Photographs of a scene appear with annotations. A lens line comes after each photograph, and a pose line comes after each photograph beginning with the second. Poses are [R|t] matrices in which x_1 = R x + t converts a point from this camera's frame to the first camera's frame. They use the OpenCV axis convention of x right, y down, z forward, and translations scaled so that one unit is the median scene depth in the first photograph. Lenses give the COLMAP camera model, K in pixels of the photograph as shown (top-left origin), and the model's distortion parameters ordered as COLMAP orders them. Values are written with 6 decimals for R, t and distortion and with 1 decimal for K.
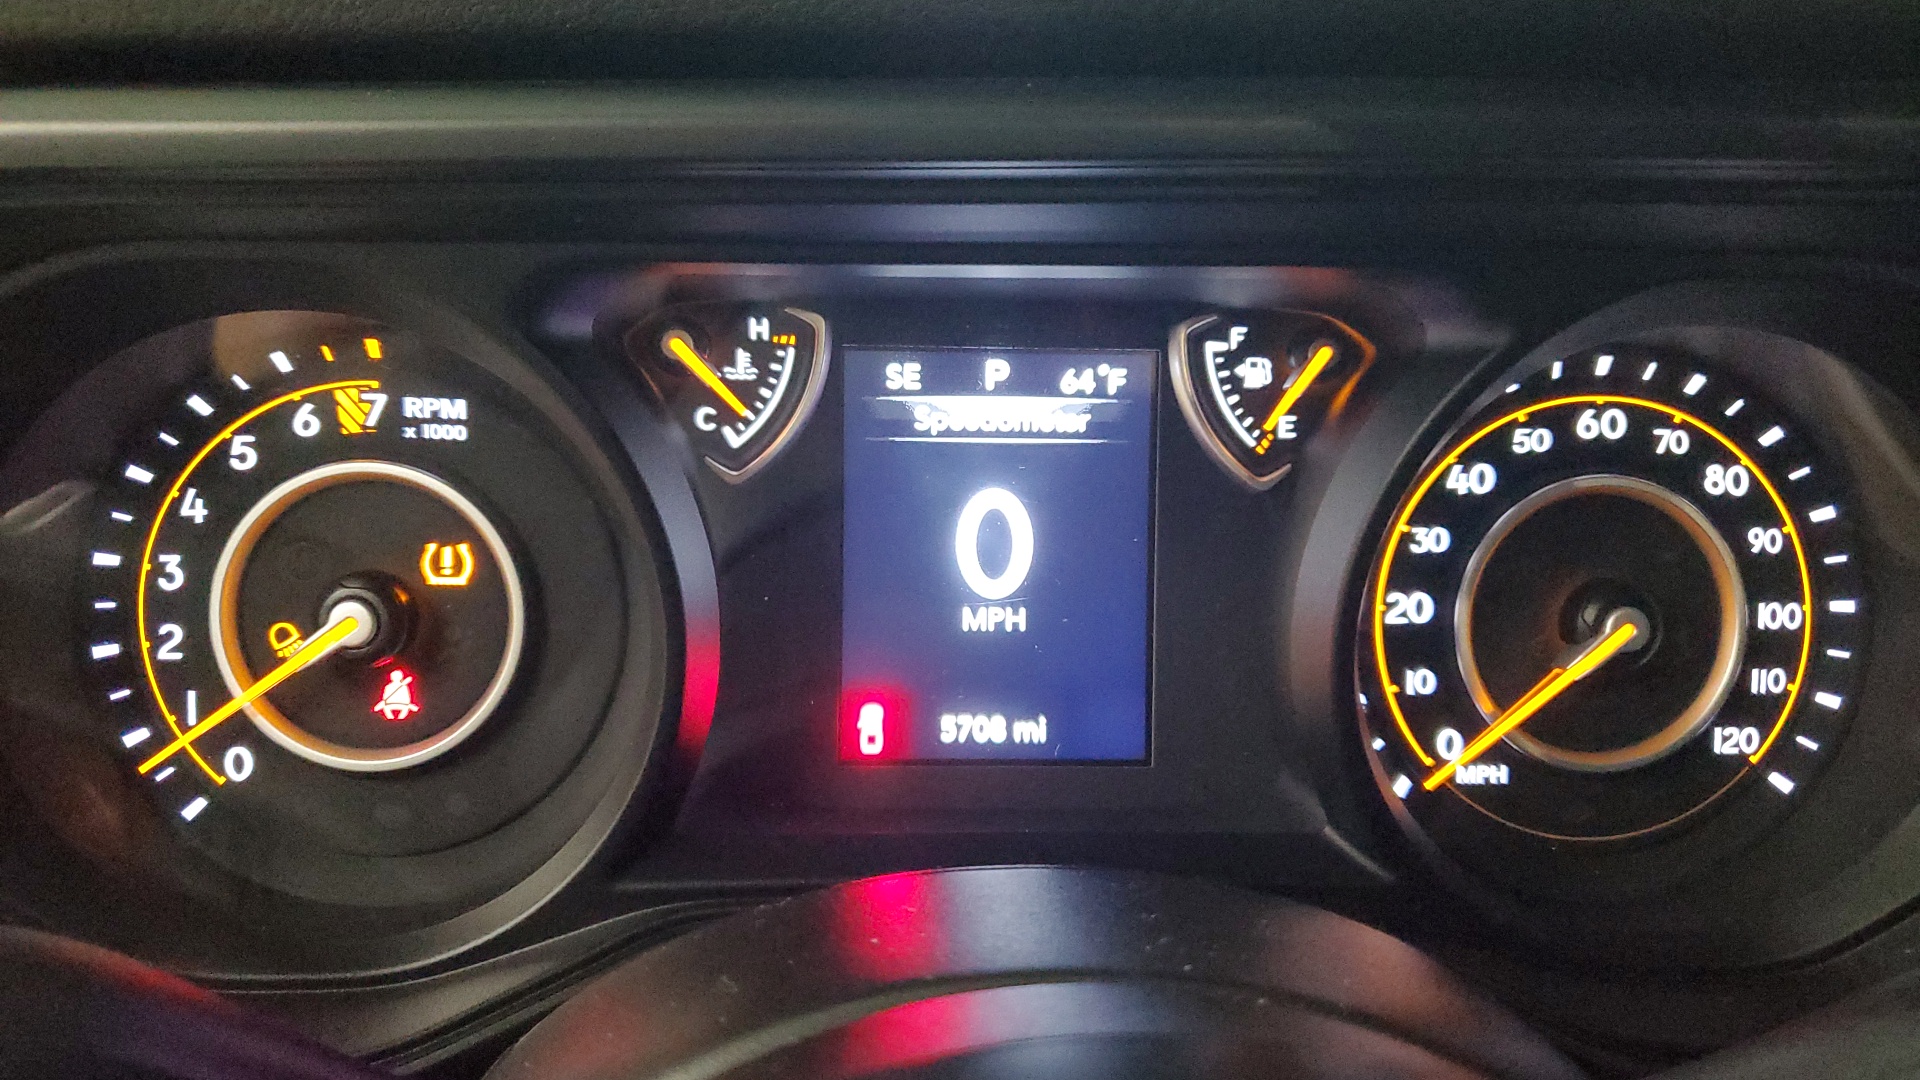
lens RADIAL K [[1519.1, 0, 965.2], [0, 1519.1, 550.6], [0, 0, 1]] dist [0.047869, -0.080759]
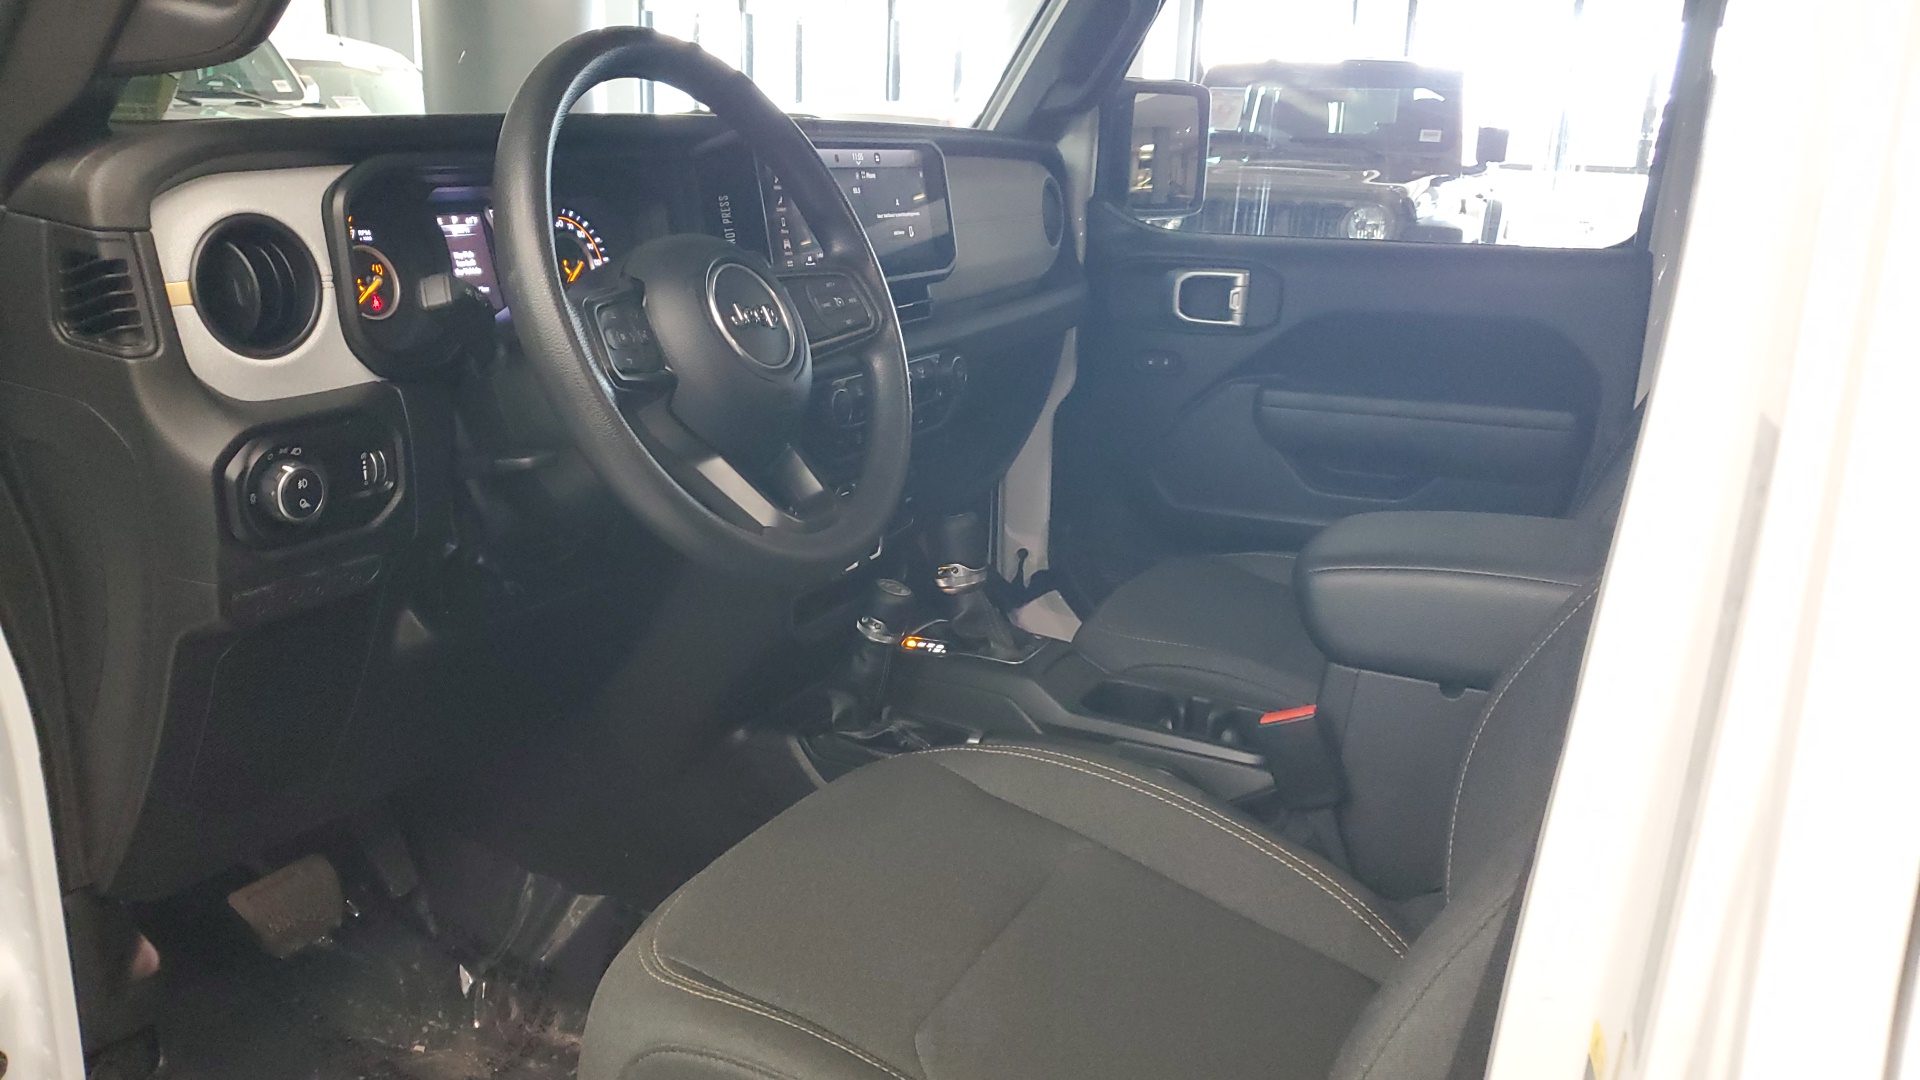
lens RADIAL K [[1519.1, 0, 971.3], [0, 1519.1, 529.2], [0, 0, 1]] dist [0.047869, -0.080759]
pose [[0.485455, -0.230622, 0.843295, -3.088858], [0.280549, 0.954660, 0.099576, 0.691427], [-0.828025, 0.188246, 0.528145, -2.292567]]
